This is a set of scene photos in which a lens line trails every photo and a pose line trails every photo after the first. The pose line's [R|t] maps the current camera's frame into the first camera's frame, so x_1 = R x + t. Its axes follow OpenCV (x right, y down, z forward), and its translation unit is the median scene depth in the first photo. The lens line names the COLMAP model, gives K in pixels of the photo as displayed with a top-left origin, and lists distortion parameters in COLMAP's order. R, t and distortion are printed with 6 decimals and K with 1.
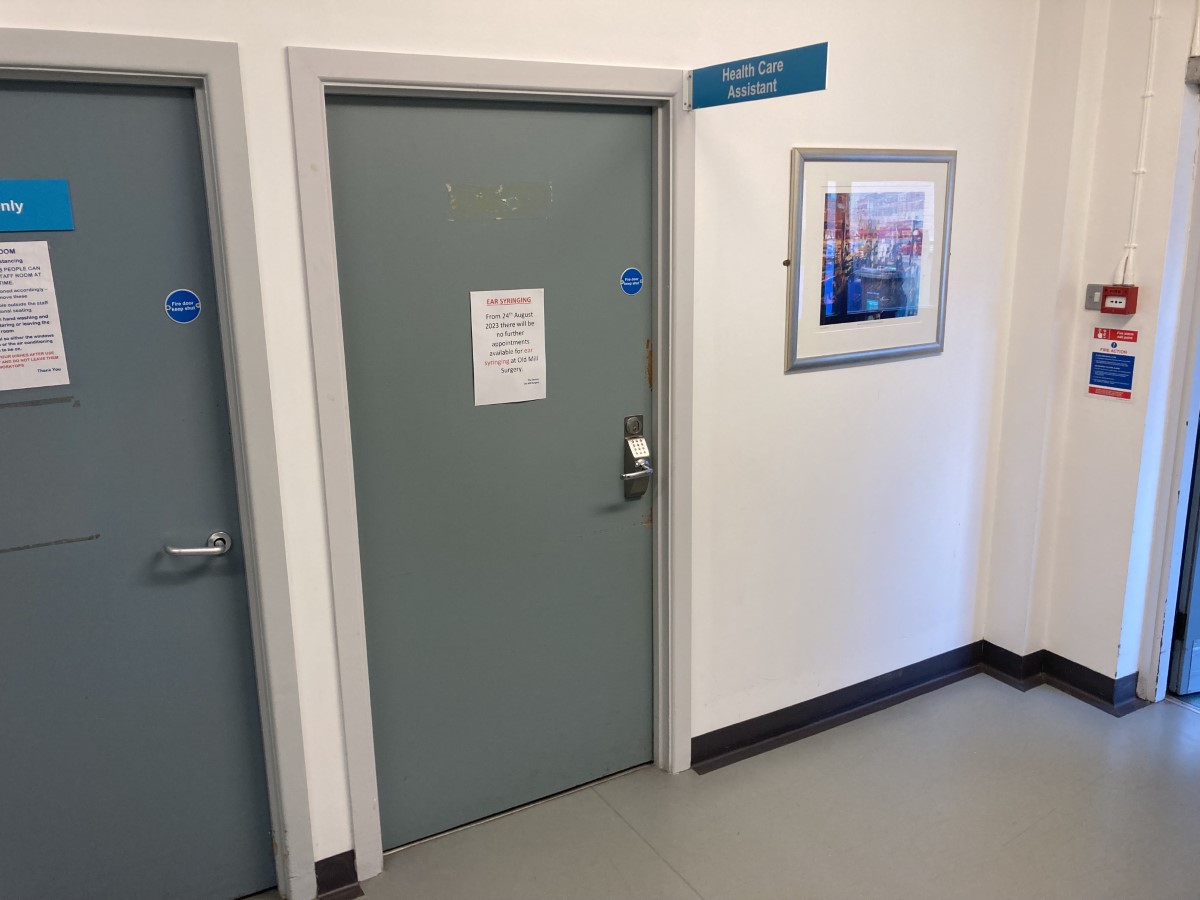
lens RADIAL K [[993.5, 0, 602.3], [0, 993.5, 450.8], [0, 0, 1]] dist [0.024318, -0.027255]
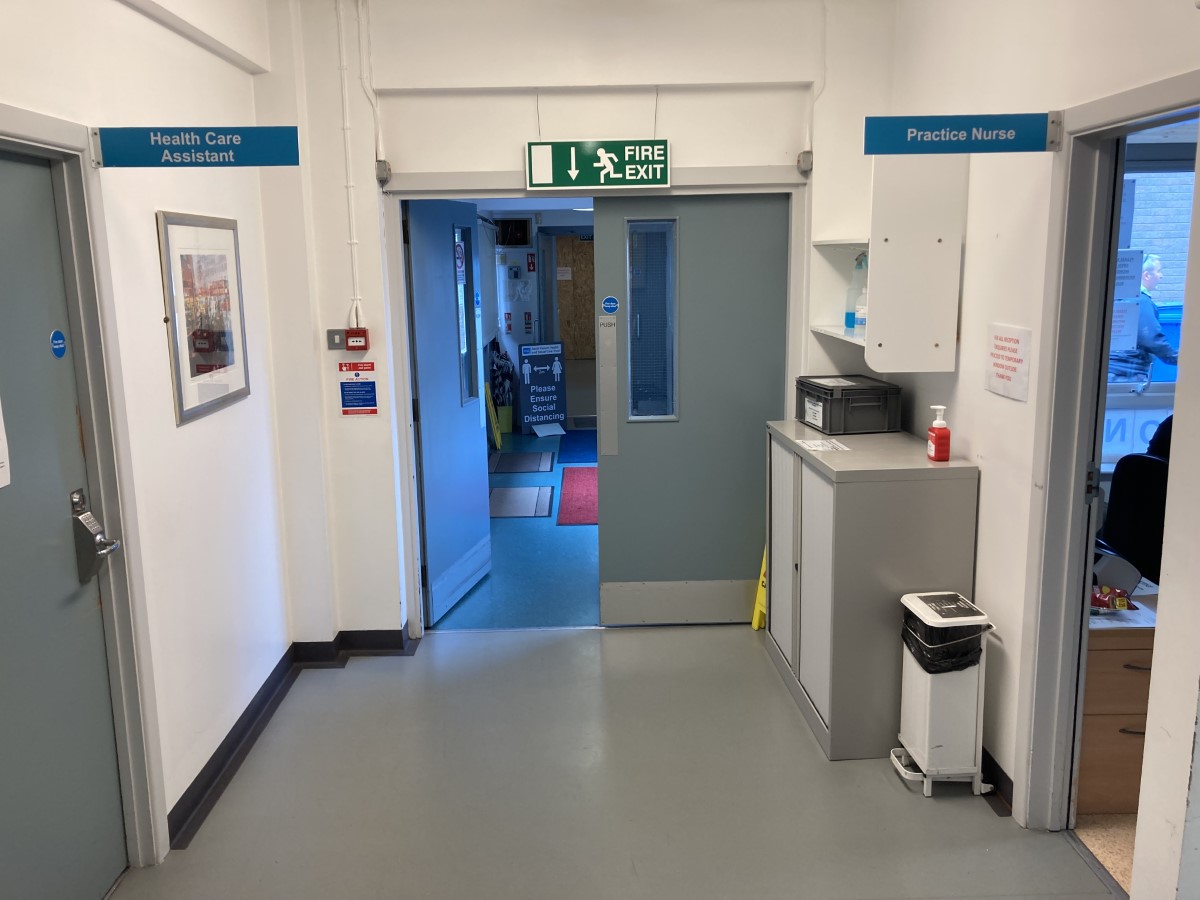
lens RADIAL K [[993.5, 0, 598.5], [0, 993.5, 449.6], [0, 0, 1]] dist [0.024318, -0.027255]
pose [[0.466649, -0.156245, 0.870532, -0.487054], [0.217455, 0.974327, 0.058308, -0.019299], [-0.857294, 0.162092, 0.488645, 0.122972]]
